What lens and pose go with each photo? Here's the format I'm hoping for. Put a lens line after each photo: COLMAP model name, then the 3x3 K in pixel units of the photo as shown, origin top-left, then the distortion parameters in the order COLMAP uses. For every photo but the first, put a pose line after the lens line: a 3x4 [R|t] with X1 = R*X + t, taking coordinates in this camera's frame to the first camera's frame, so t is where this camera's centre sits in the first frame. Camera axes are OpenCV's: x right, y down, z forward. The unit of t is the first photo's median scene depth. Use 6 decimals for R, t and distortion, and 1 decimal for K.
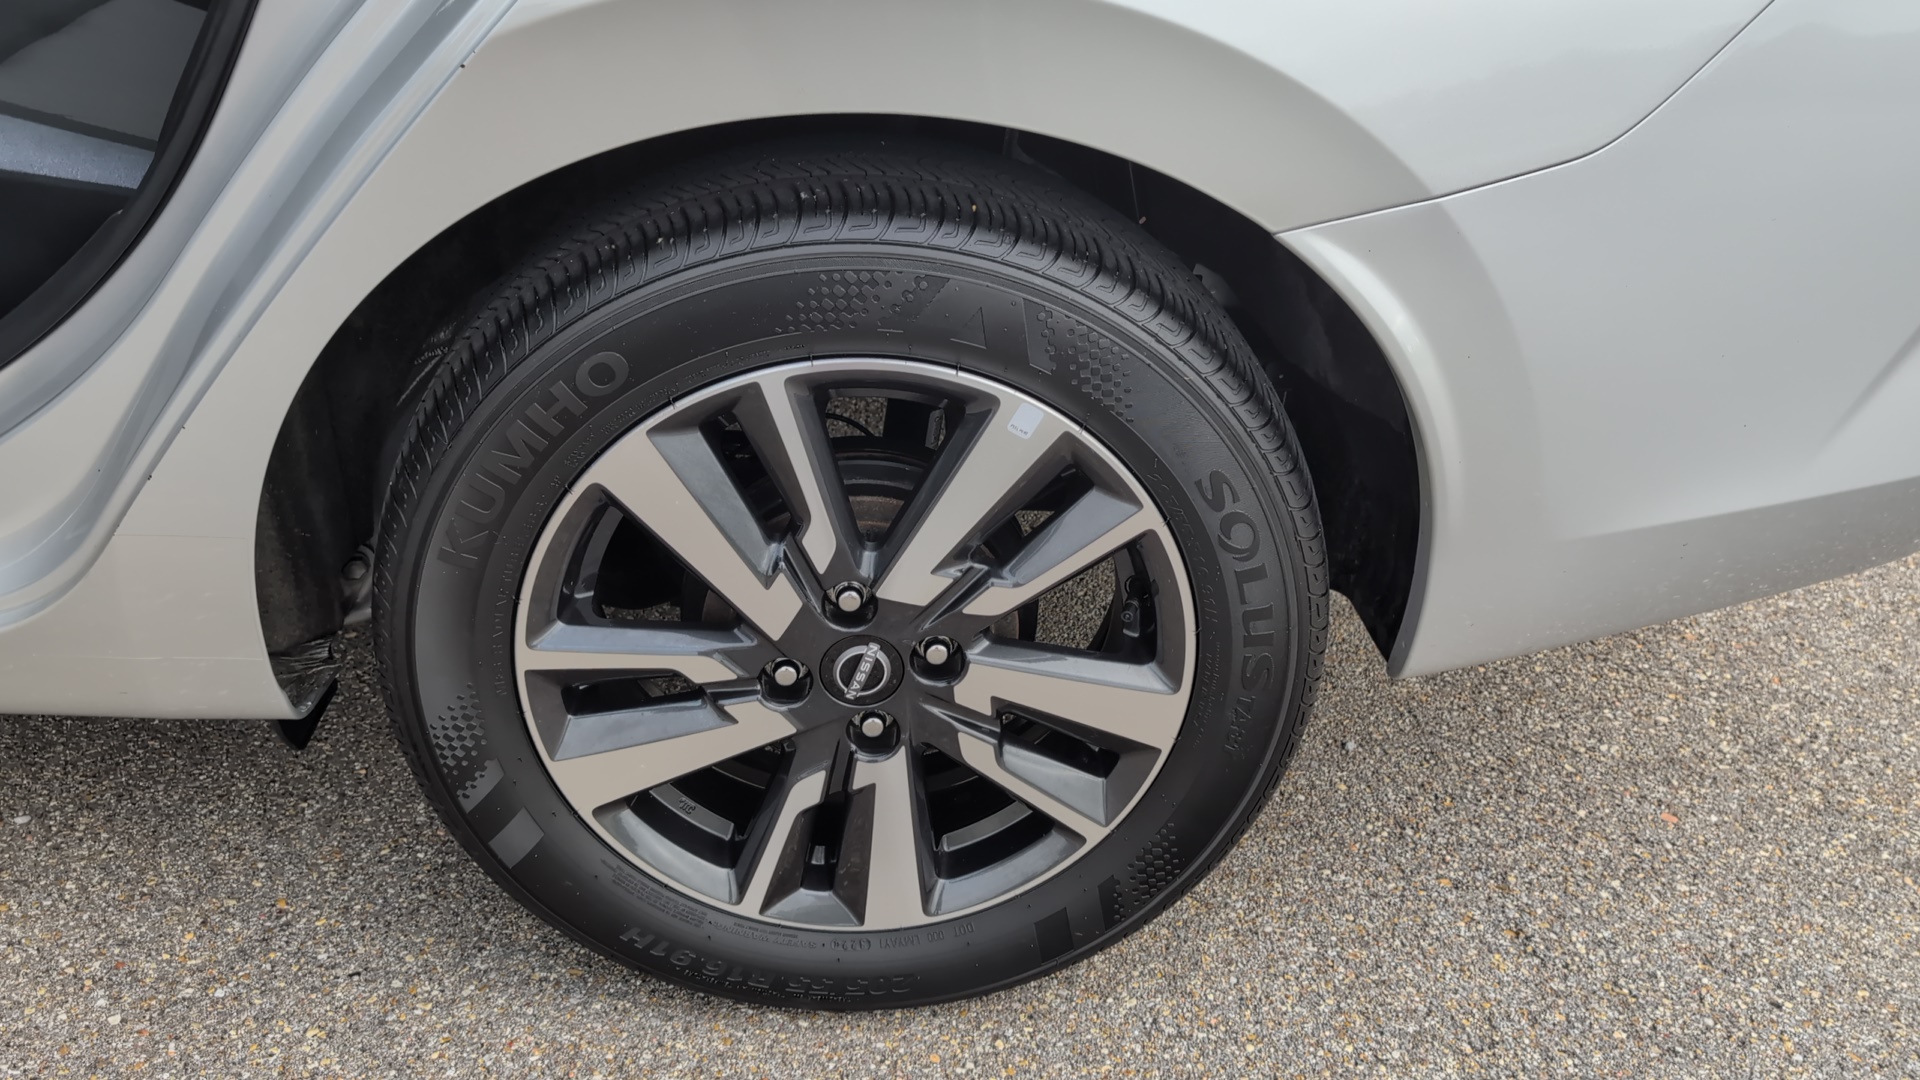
lens RADIAL K [[1640.0, 0, 959.9], [0, 1640.0, 541.0], [0, 0, 1]] dist [0.035837, -0.034655]
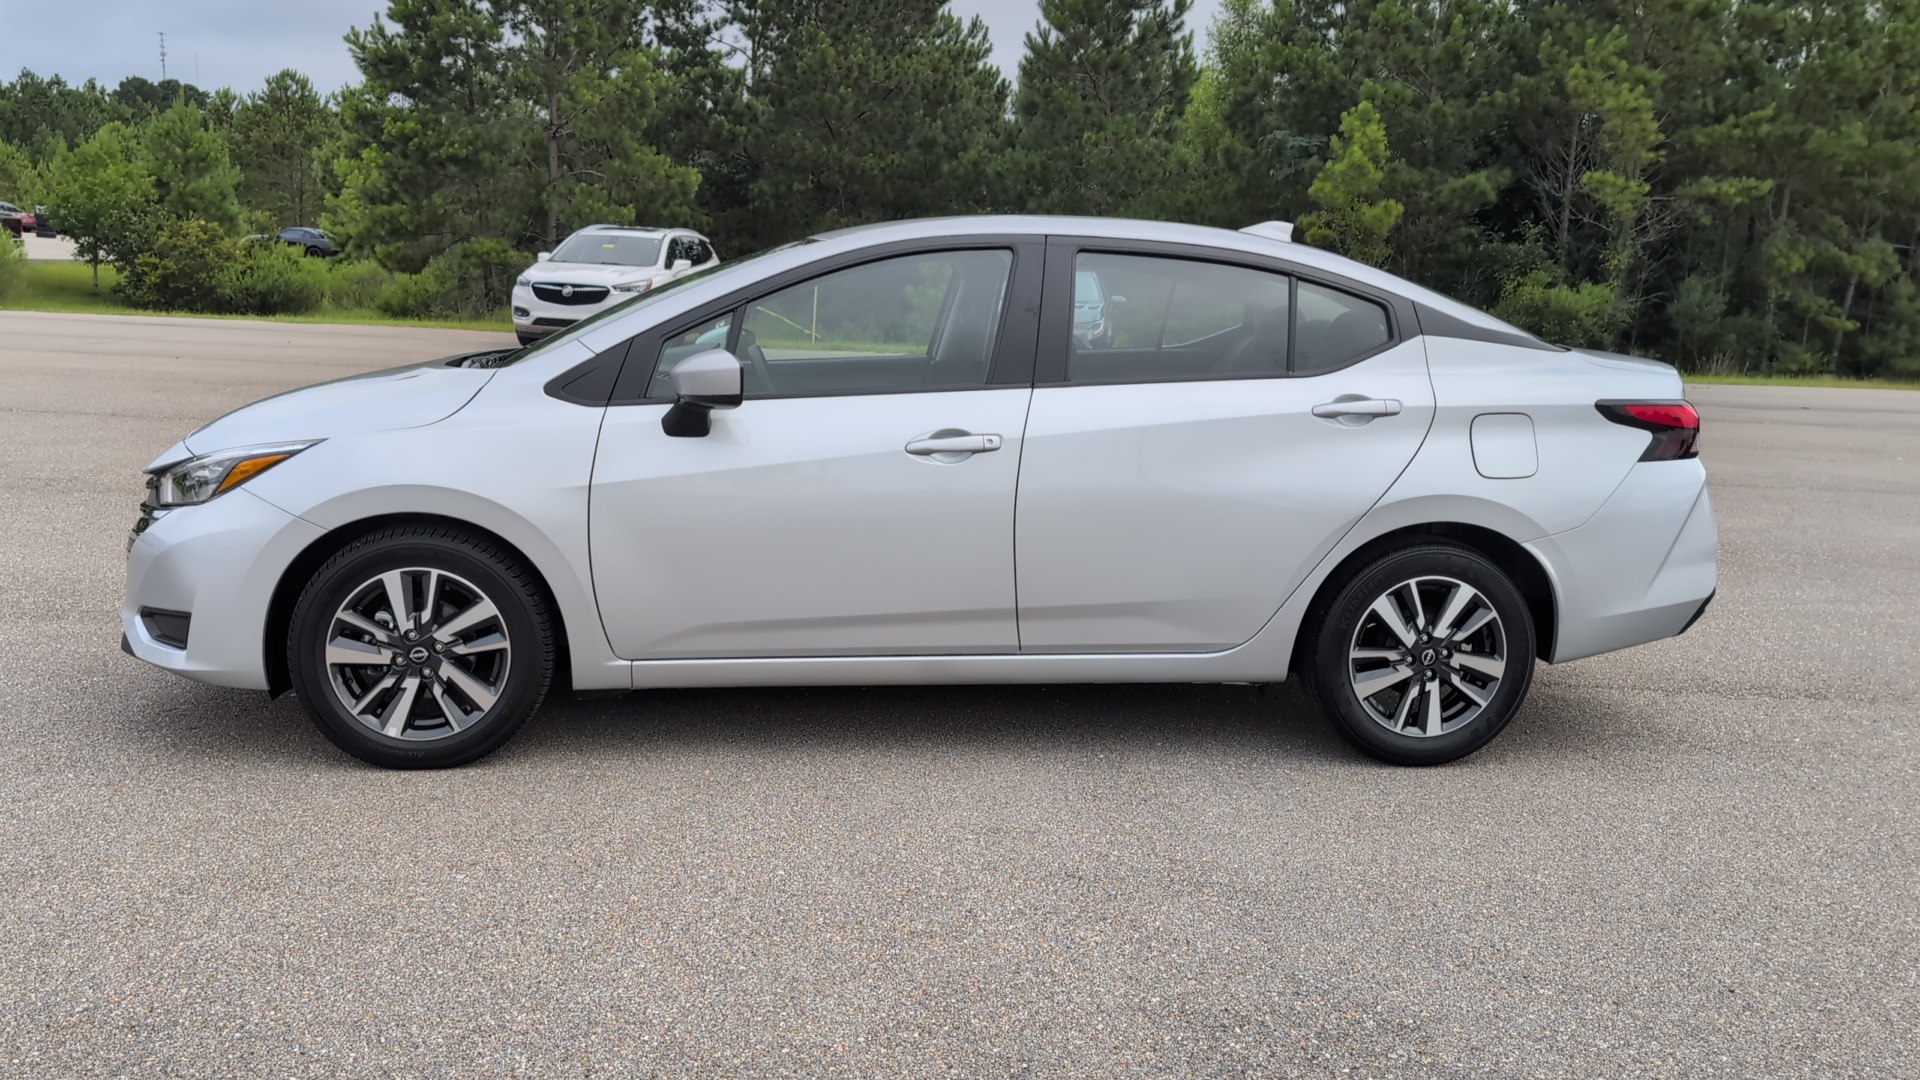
lens RADIAL K [[1640.0, 0, 967.2], [0, 1640.0, 543.9], [0, 0, 1]] dist [0.035837, -0.034655]
pose [[0.997331, -0.044768, 0.057678, -1.447877], [0.062432, 0.932488, -0.355764, 1.217539], [-0.037857, 0.358416, 0.932794, -2.927954]]
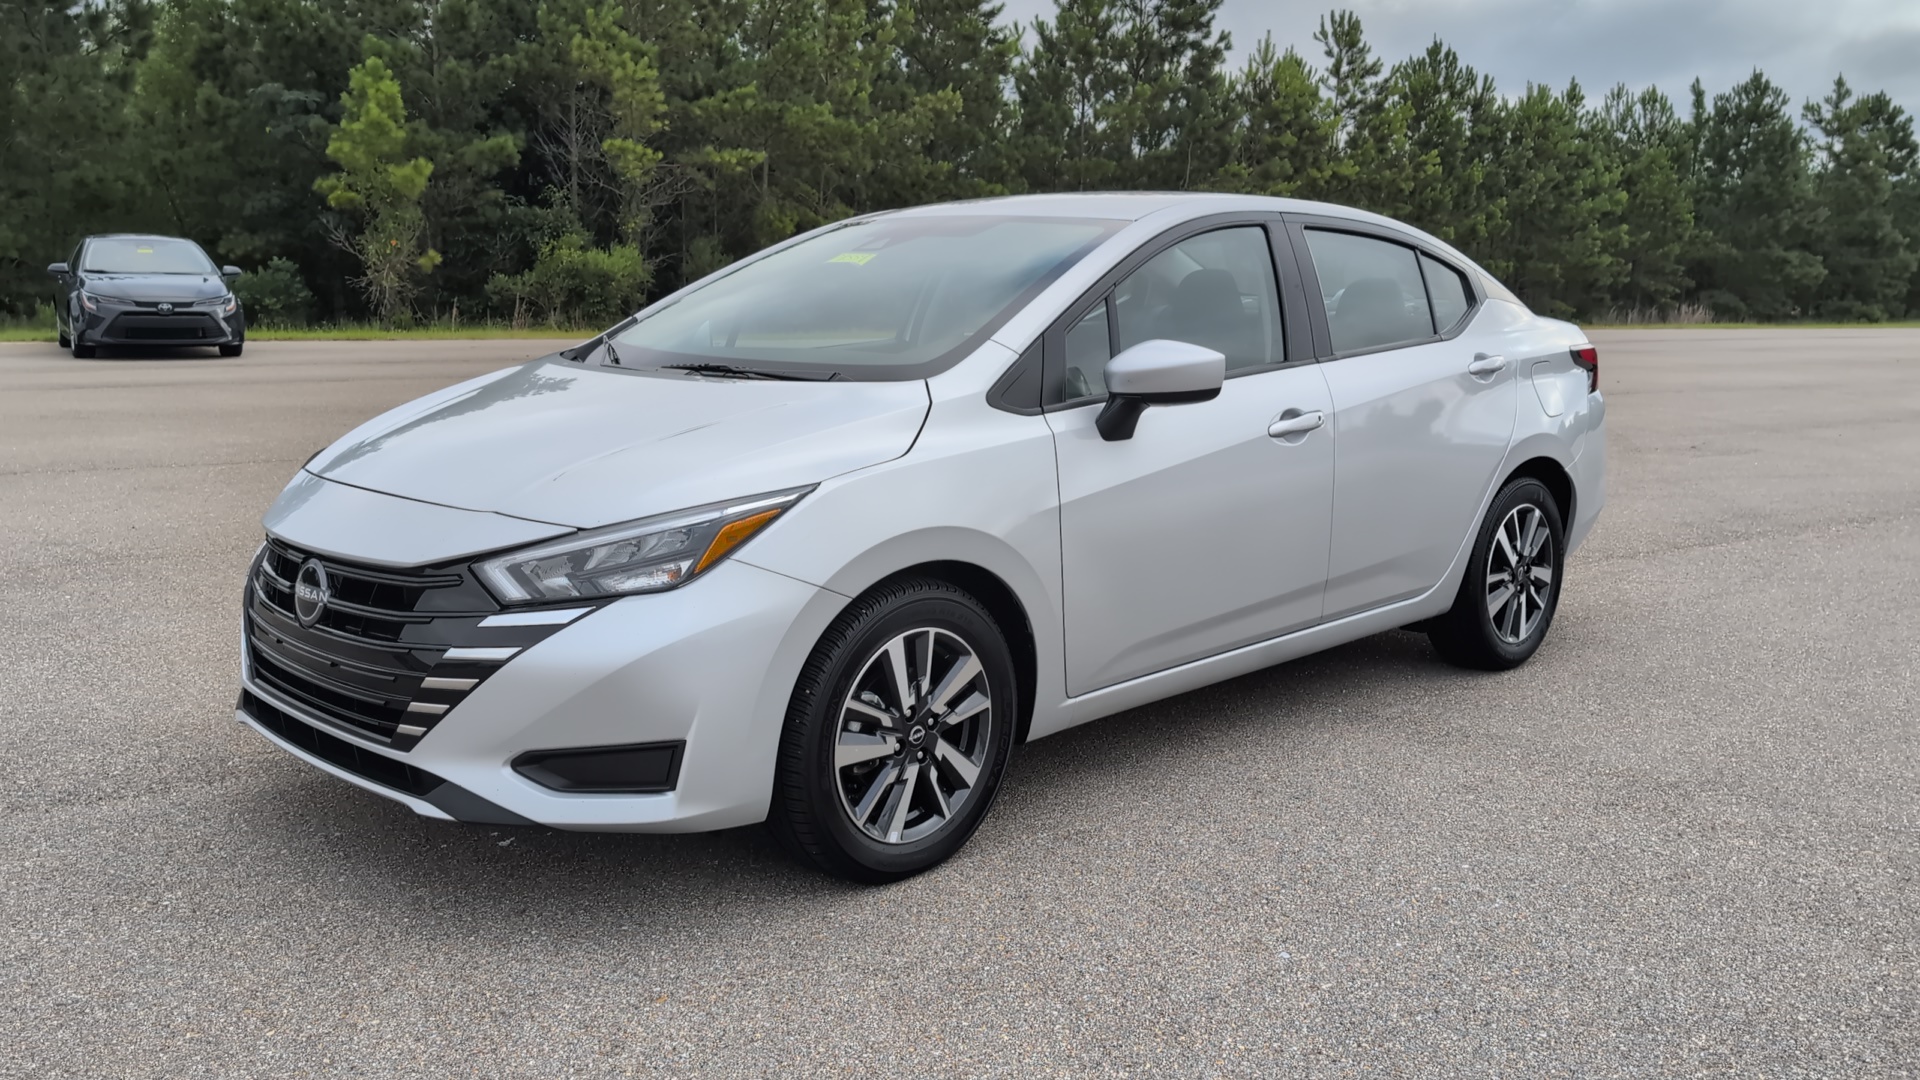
lens RADIAL K [[1640.0, 0, 962.1], [0, 1640.0, 532.5], [0, 0, 1]] dist [0.035837, -0.034655]
pose [[0.744112, -0.164754, 0.647421, -4.394621], [0.370113, 0.908460, -0.194206, 0.301436], [-0.556160, 0.384130, 0.736974, -1.696551]]
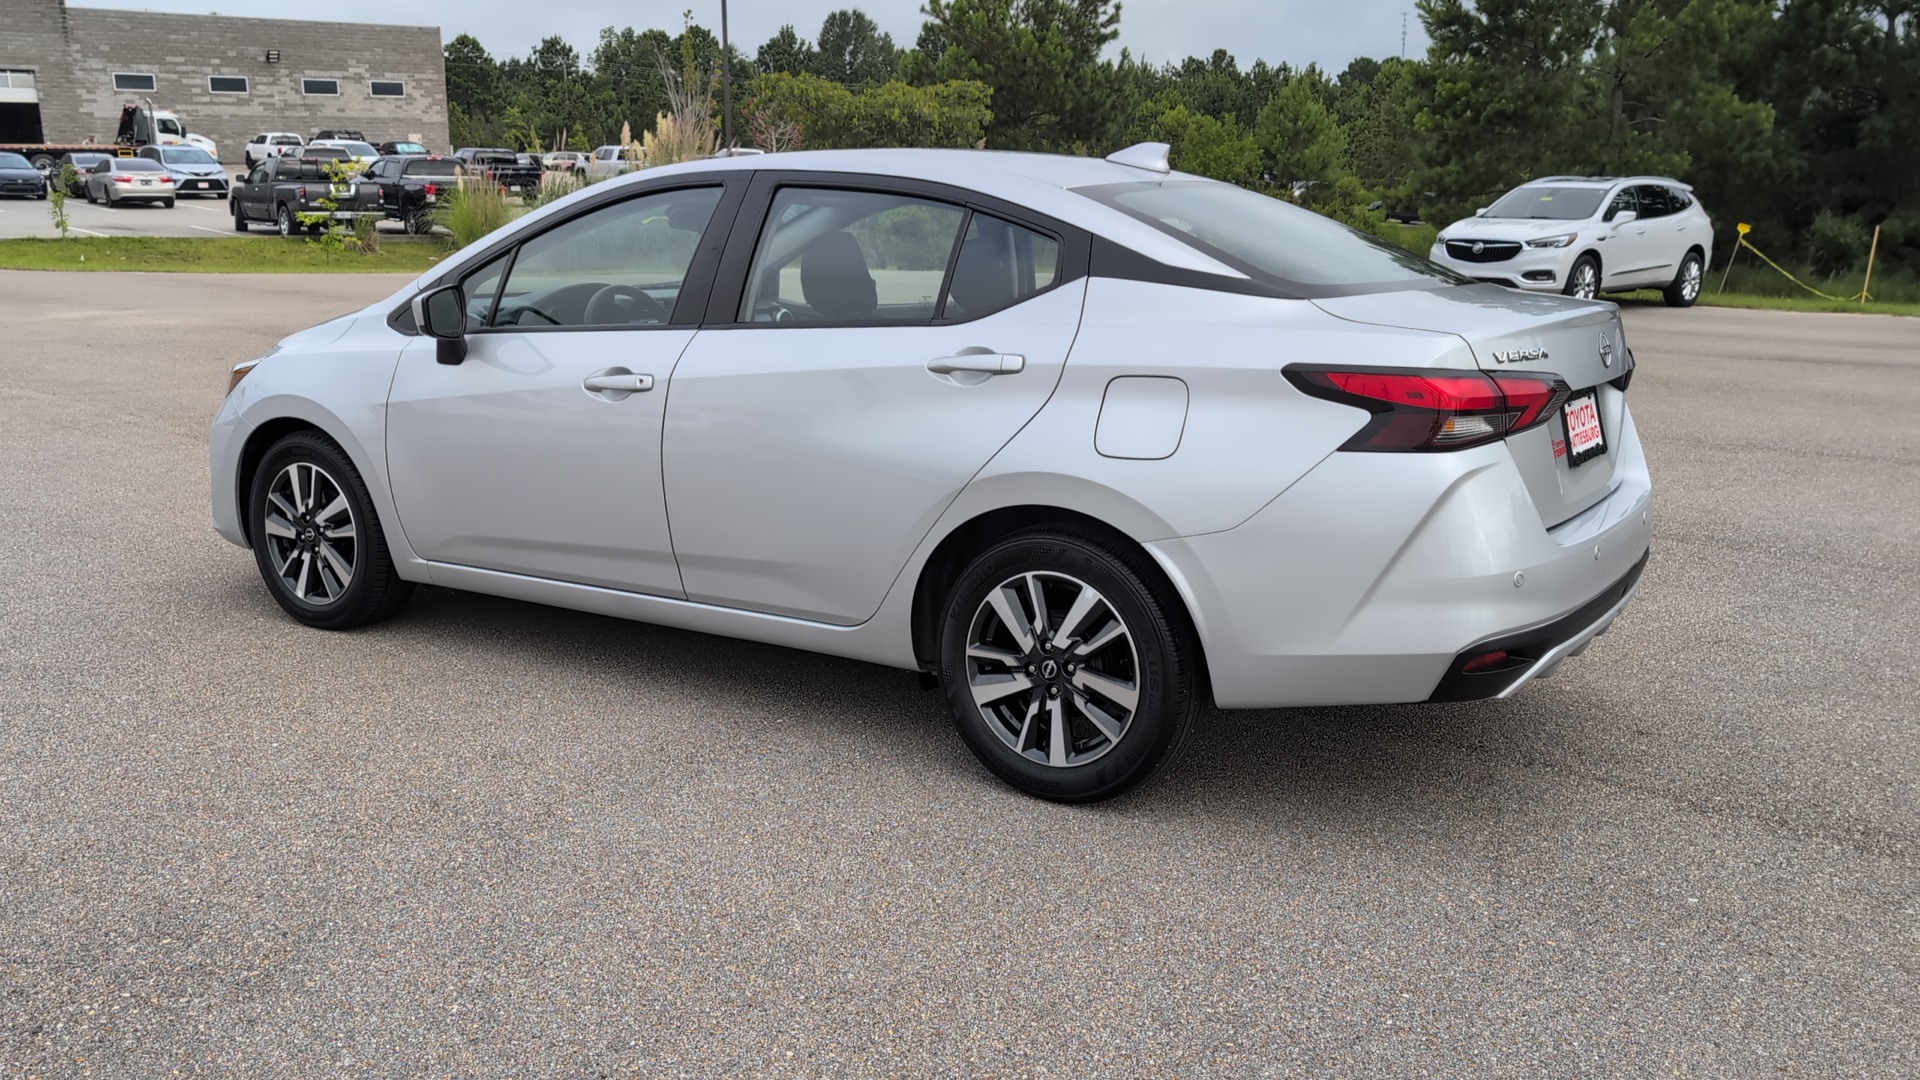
lens RADIAL K [[1640.0, 0, 961.4], [0, 1640.0, 543.3], [0, 0, 1]] dist [0.035837, -0.034655]
pose [[0.796909, 0.060308, -0.601082, 1.827660], [-0.266763, 0.927867, -0.260577, 0.773895], [0.542009, 0.368003, 0.755513, -1.766134]]
